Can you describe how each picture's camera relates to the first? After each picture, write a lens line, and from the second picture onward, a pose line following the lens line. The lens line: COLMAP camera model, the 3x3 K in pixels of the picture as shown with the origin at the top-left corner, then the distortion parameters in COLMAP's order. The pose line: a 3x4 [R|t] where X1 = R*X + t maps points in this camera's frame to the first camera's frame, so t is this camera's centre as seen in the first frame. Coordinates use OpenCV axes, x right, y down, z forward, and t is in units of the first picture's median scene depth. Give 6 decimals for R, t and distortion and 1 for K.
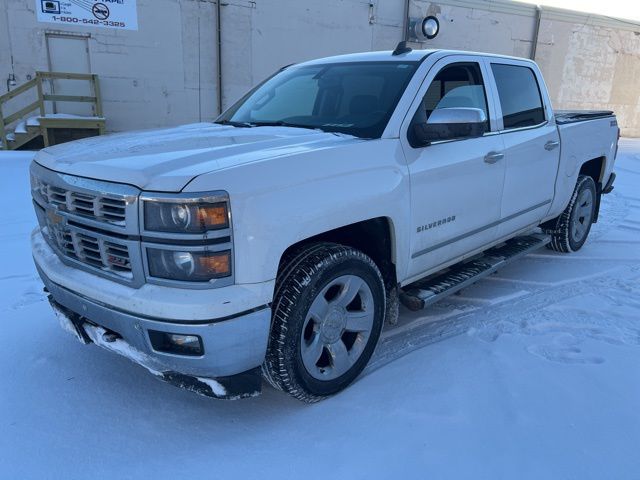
lens RADIAL K [[479.8, 0, 316.8], [0, 479.8, 240.5], [0, 0, 1]] dist [0.060852, -0.067134]
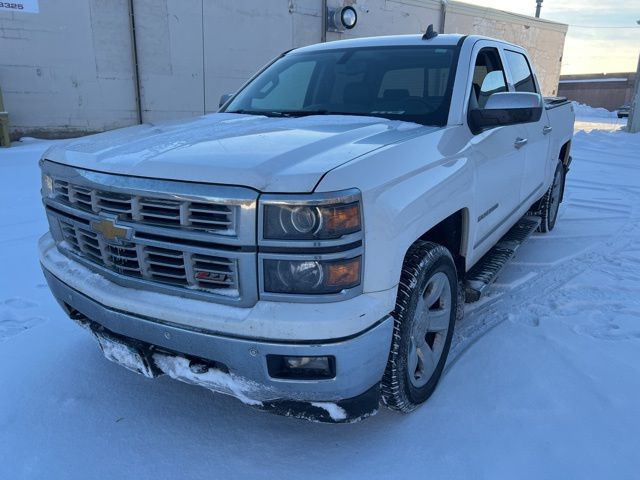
lens RADIAL K [[479.8, 0, 316.9], [0, 479.8, 237.5], [0, 0, 1]] dist [0.060852, -0.067134]
pose [[0.980414, -0.063288, 0.186501, -0.266530], [0.061091, 0.997979, 0.017510, -0.021039], [-0.187233, -0.005773, 0.982299, 0.097294]]
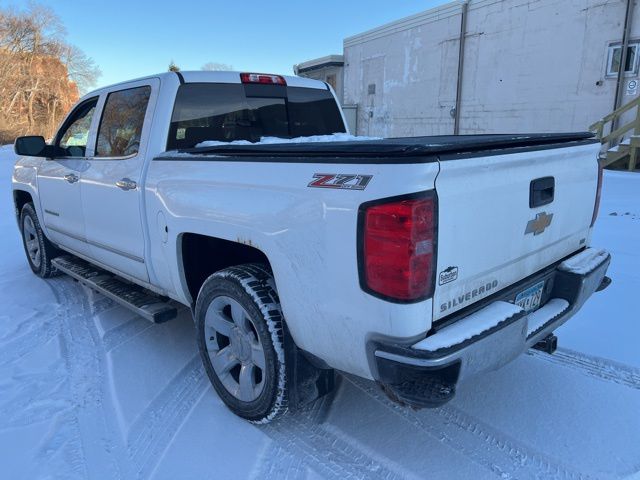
lens RADIAL K [[479.8, 0, 322.0], [0, 479.8, 241.1], [0, 0, 1]] dist [0.060852, -0.067134]
pose [[-0.020610, 0.222338, -0.974752, 1.636788], [-0.248723, 0.943167, 0.220393, -0.469156], [0.968355, 0.246986, 0.035862, 1.699069]]
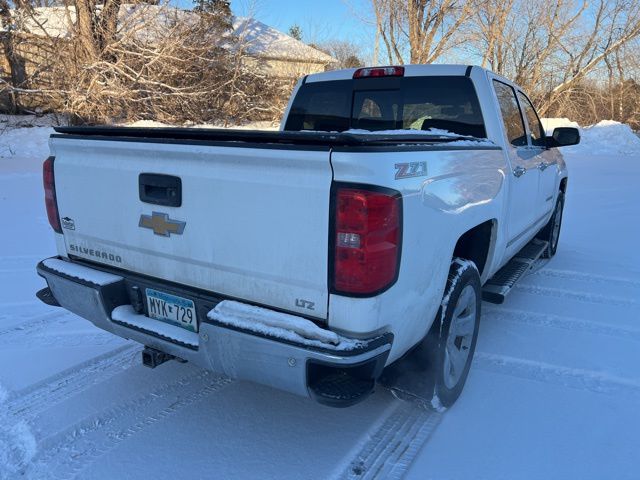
lens RADIAL K [[479.8, 0, 318.1], [0, 479.8, 241.2], [0, 0, 1]] dist [0.060852, -0.067134]
pose [[-0.975994, 0.026639, -0.216163, 0.848188], [-0.081561, 0.875570, 0.476156, -0.726777], [0.201950, 0.482356, -0.852379, 2.653219]]
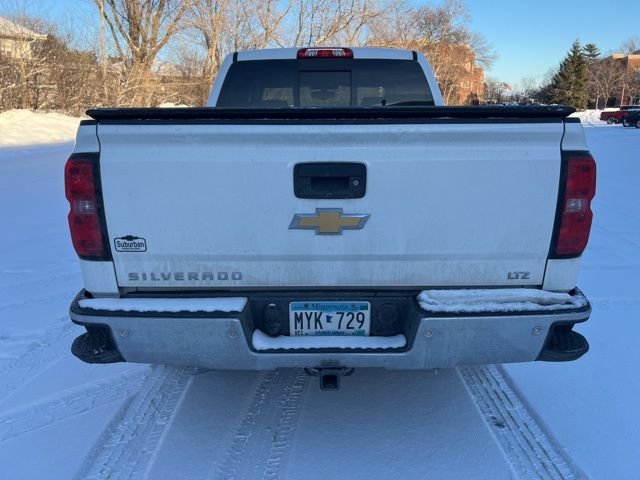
lens RADIAL K [[479.8, 0, 320.7], [0, 479.8, 242.7], [0, 0, 1]] dist [0.060852, -0.067134]
pose [[-0.711008, 0.172644, -0.681661, 1.306077], [-0.191145, 0.885439, 0.423629, -0.628162], [0.676706, 0.431499, -0.596554, 2.373403]]
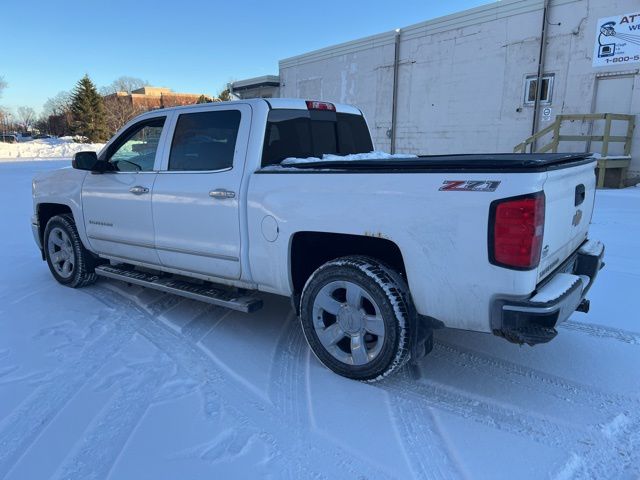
lens RADIAL K [[479.8, 0, 322.5], [0, 479.8, 240.3], [0, 0, 1]] dist [0.060852, -0.067134]
pose [[0.145405, 0.185304, -0.971864, 1.826919], [-0.255737, 0.955960, 0.144009, -0.380009], [0.955749, 0.227602, 0.186390, 1.351745]]
